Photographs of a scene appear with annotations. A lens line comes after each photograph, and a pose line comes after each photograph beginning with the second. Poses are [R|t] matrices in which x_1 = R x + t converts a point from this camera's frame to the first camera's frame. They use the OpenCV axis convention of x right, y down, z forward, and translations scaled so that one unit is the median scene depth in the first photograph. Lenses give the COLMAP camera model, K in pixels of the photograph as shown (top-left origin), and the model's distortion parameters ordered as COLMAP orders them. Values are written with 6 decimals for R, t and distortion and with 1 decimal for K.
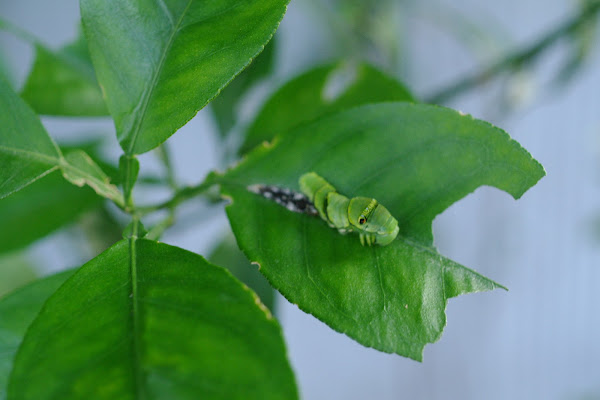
lens RADIAL K [[1123.1, 0, 300.0], [0, 1123.1, 200.0], [0, 0, 1]] dist [-0.019038, 0.004073]
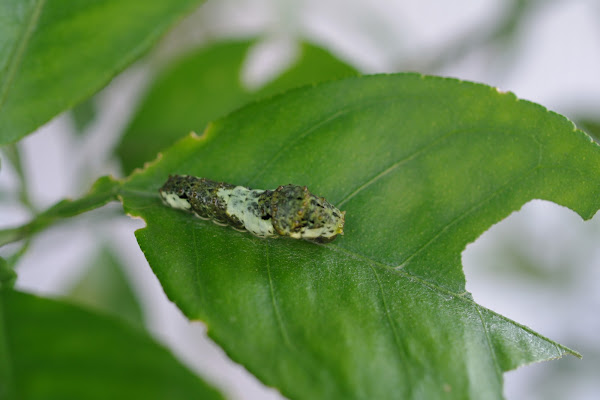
lens RADIAL K [[1123.1, 0, 300.0], [0, 1123.1, 200.0], [0, 0, 1]] dist [-0.019038, 0.004073]
pose [[0.980628, 0.003043, 0.195853, -0.105659], [0.003211, 0.999495, -0.031605, 0.008302], [-0.195851, 0.031621, 0.980124, 0.379708]]
